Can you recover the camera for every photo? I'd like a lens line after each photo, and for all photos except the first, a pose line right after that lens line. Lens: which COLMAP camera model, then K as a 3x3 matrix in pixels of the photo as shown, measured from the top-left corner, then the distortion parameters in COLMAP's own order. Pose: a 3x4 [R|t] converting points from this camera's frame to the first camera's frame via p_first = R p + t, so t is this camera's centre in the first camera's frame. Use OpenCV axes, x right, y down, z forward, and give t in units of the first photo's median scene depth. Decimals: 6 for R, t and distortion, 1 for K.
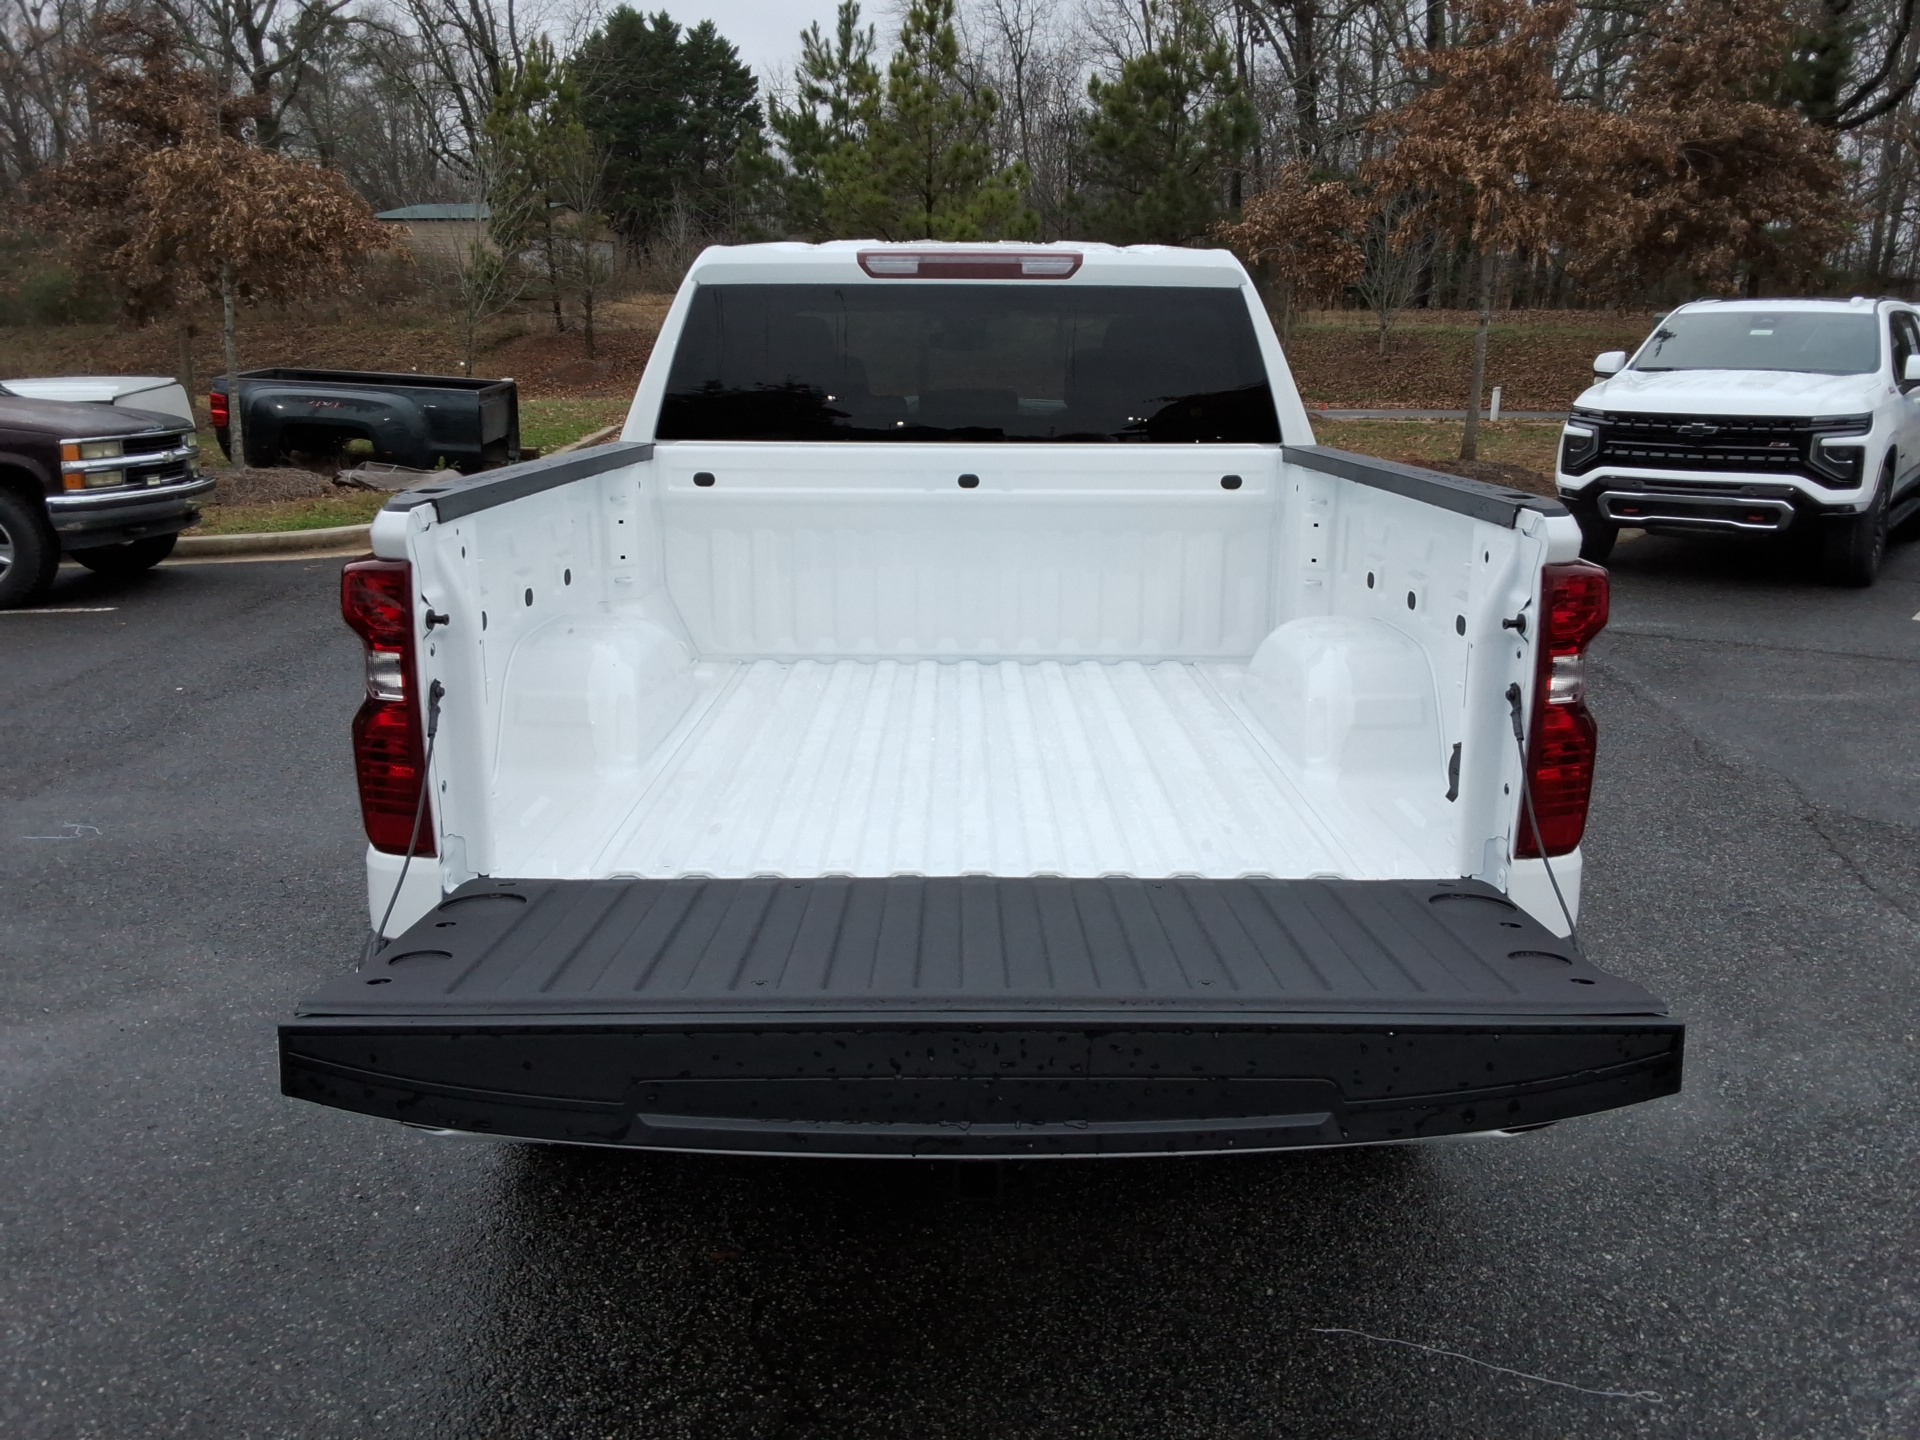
lens RADIAL K [[1534.0, 0, 974.3], [0, 1534.0, 705.7], [0, 0, 1]] dist [0.109158, -0.156090]
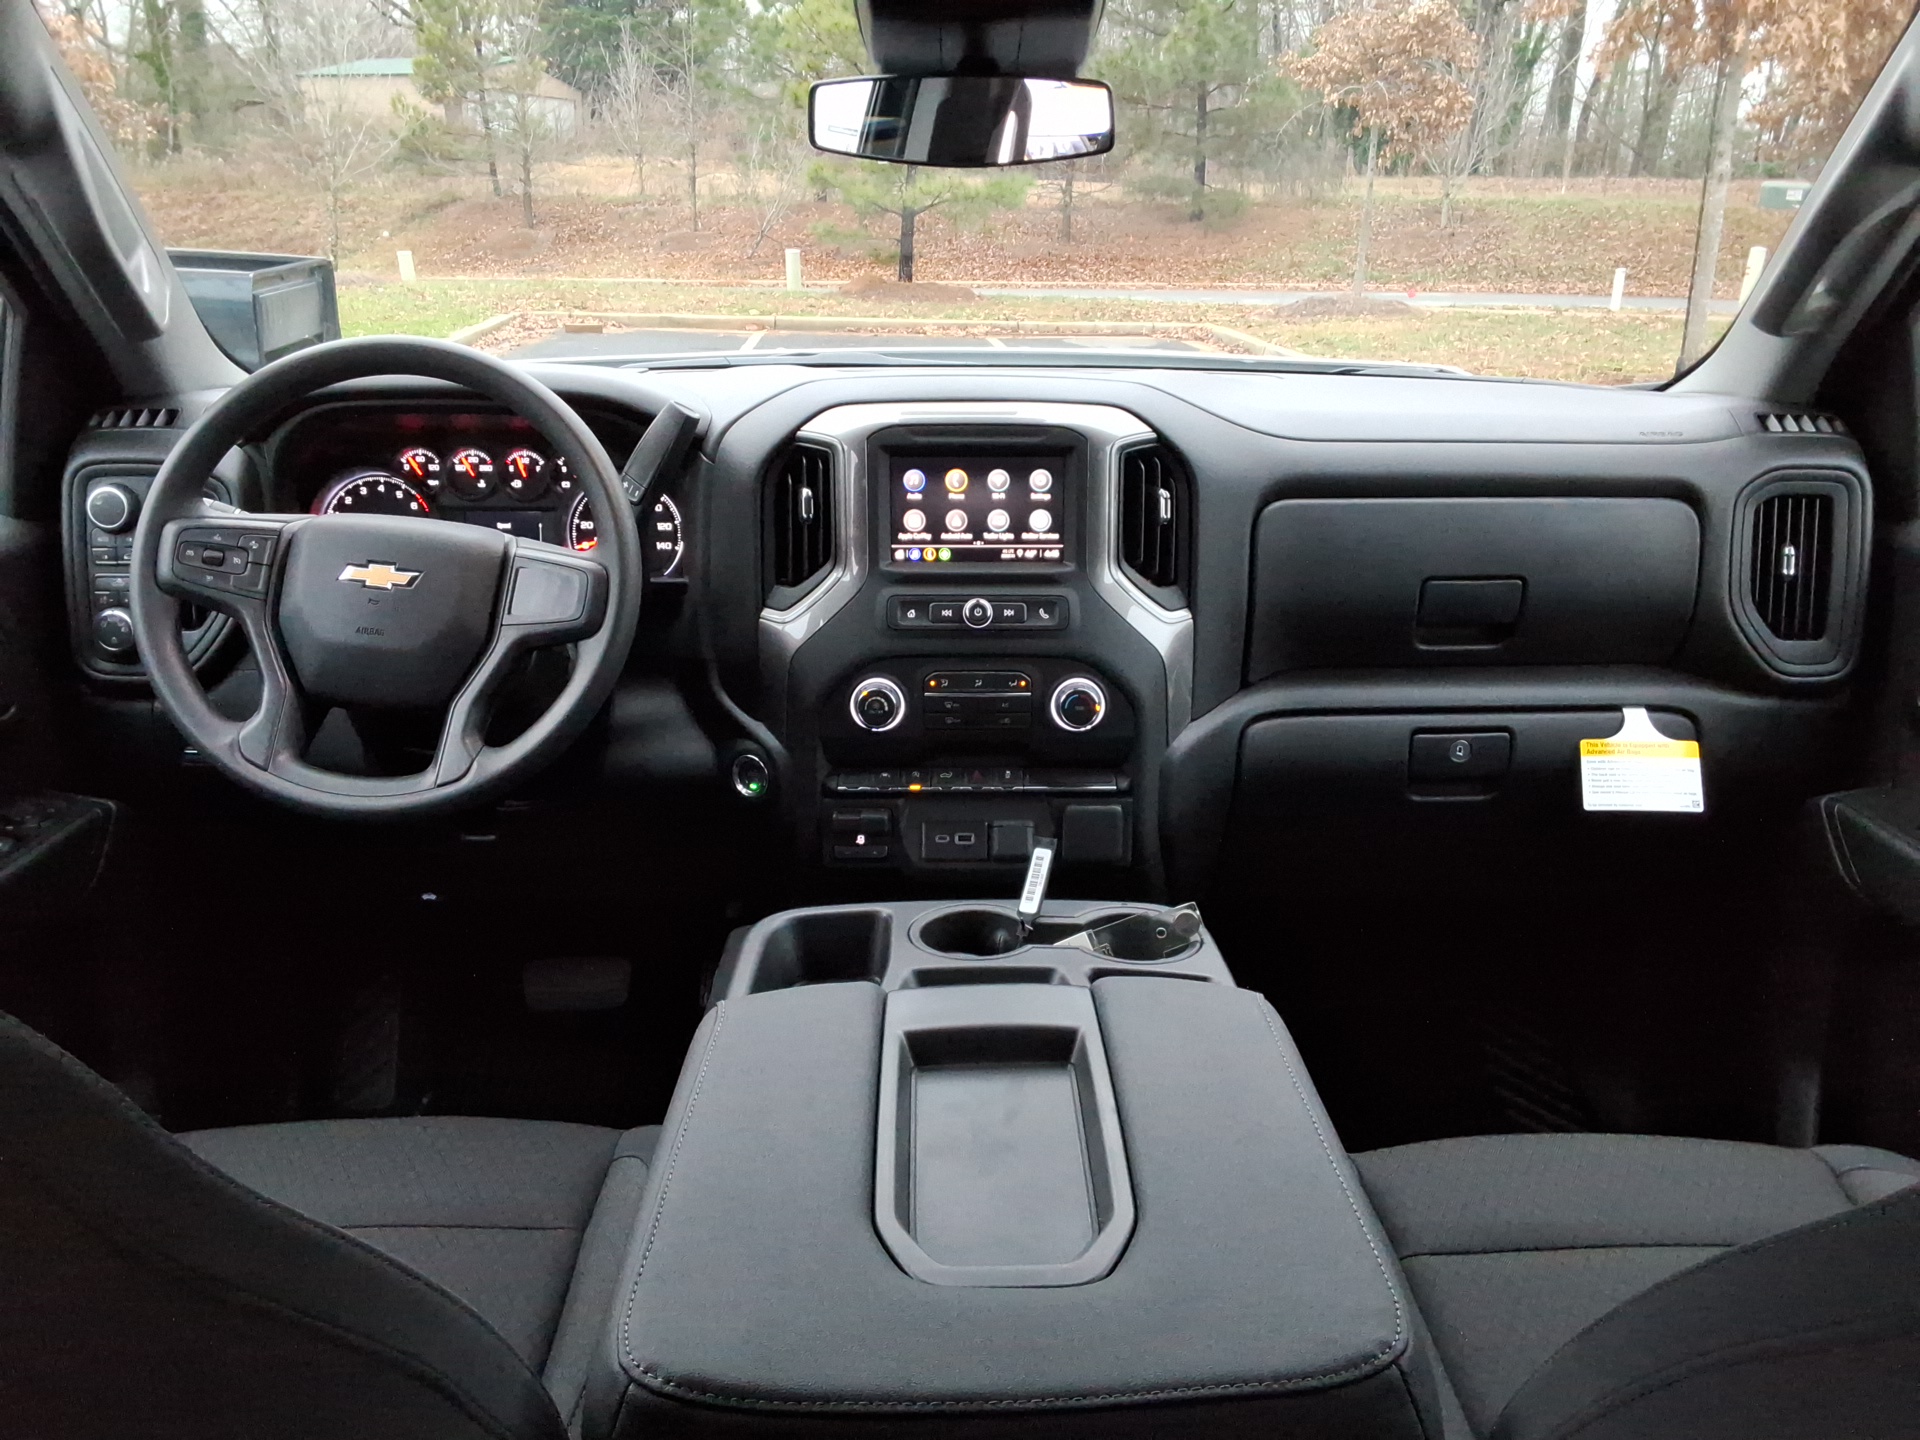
lens RADIAL K [[1534.0, 0, 980.4], [0, 1534.0, 688.2], [0, 0, 1]] dist [0.109158, -0.156090]
pose [[0.999957, 0.001596, 0.009171, -0.001958], [-0.002195, 0.997844, 0.065594, -0.062538], [-0.009047, -0.065611, 0.997804, 0.280323]]
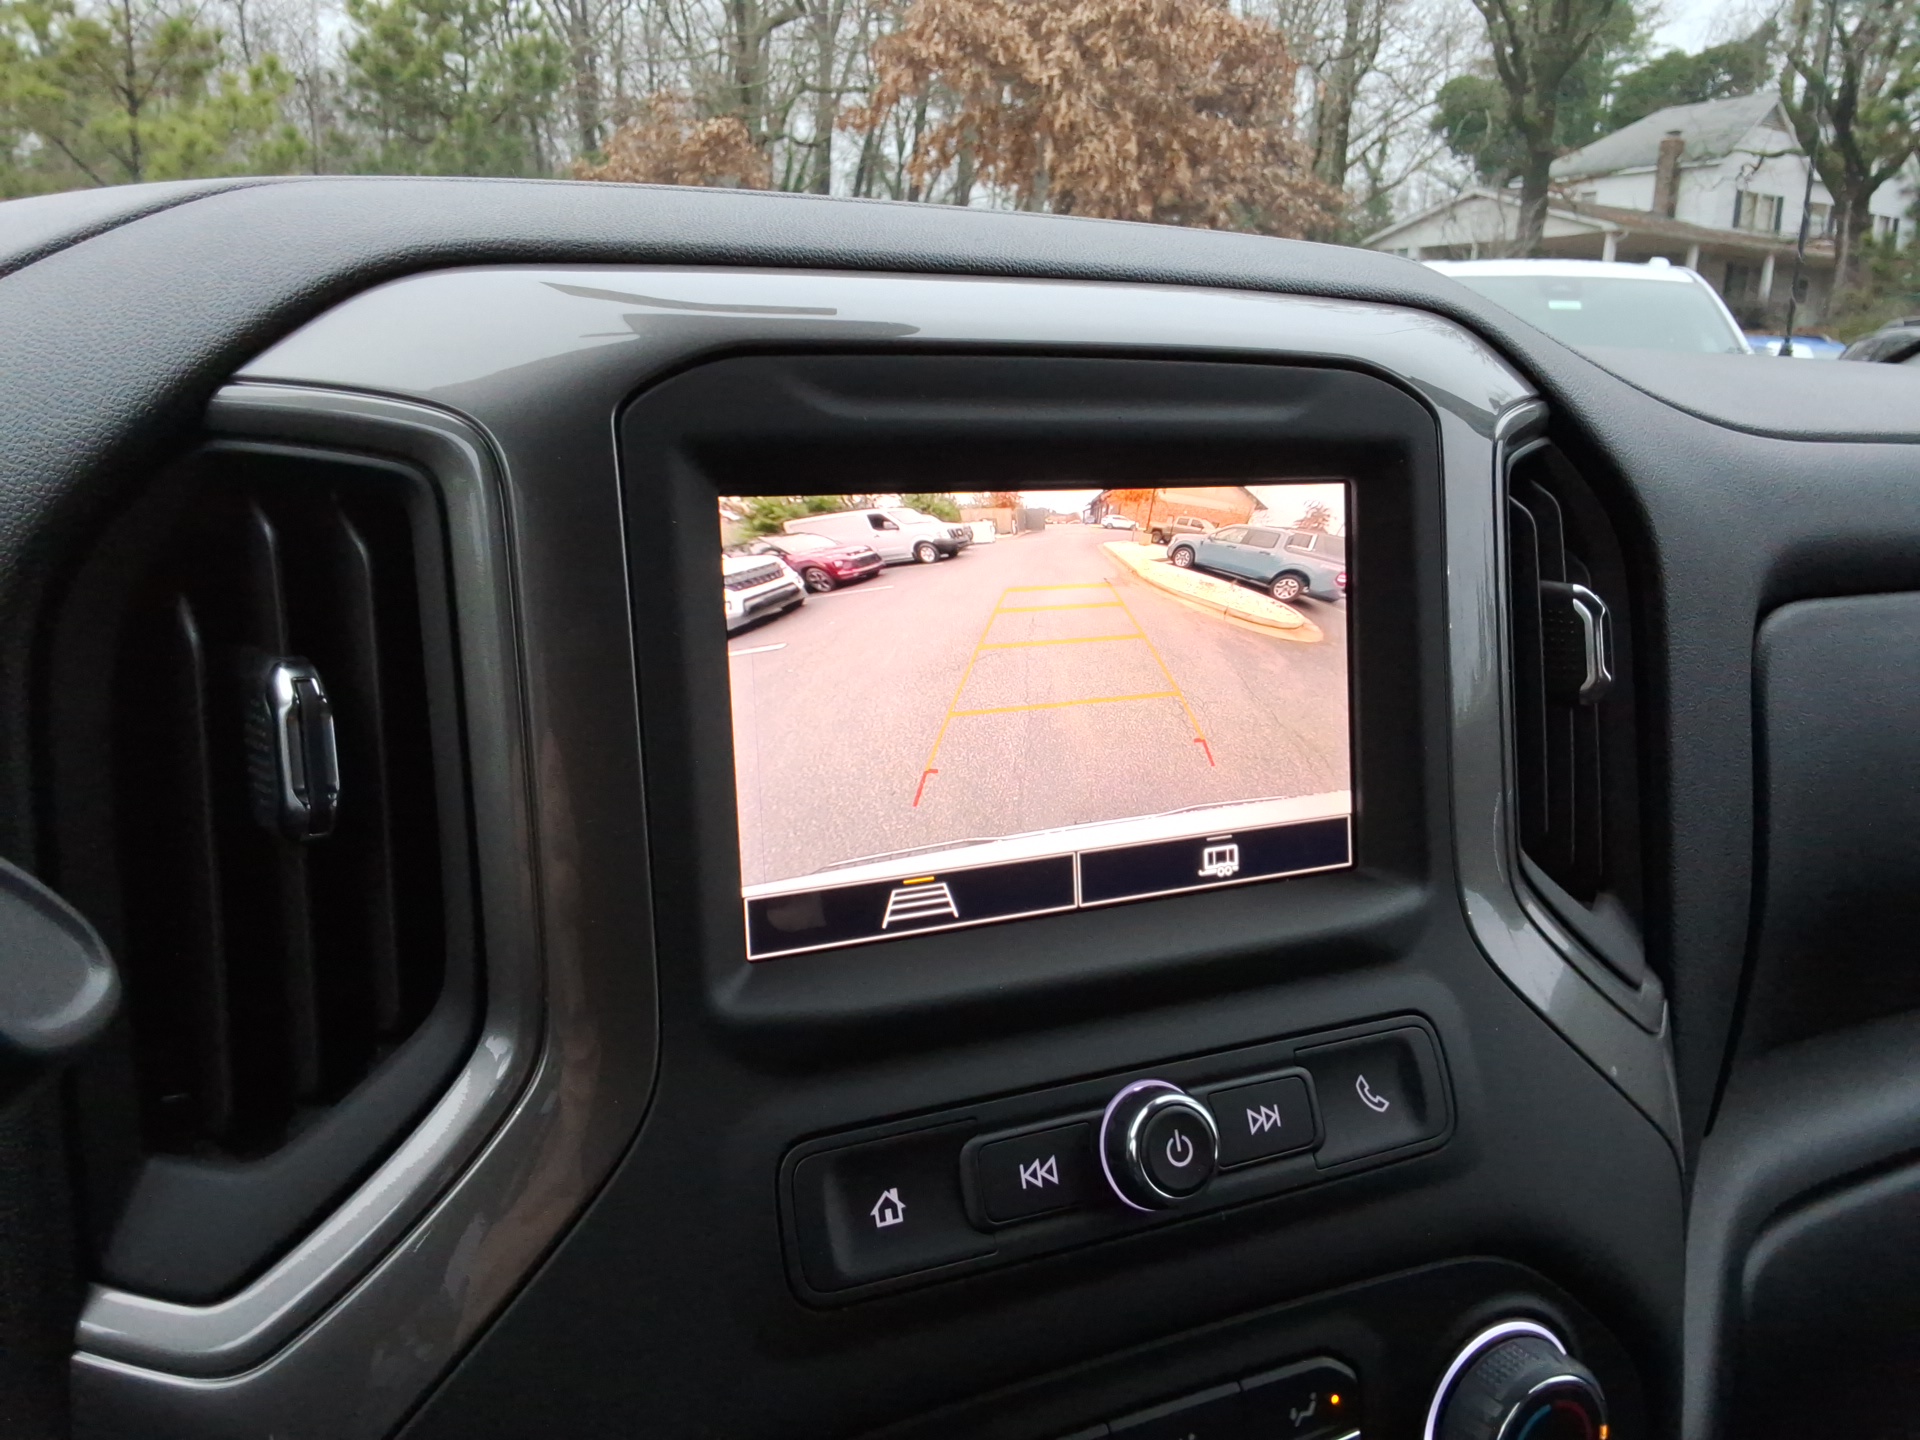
lens RADIAL K [[1534.0, 0, 962.1], [0, 1534.0, 700.7], [0, 0, 1]] dist [0.109158, -0.156090]
pose [[0.904312, -0.072284, 0.420707, -0.010512], [0.073503, 0.997206, 0.013340, -0.066762], [-0.420495, 0.018859, 0.907099, 0.340828]]
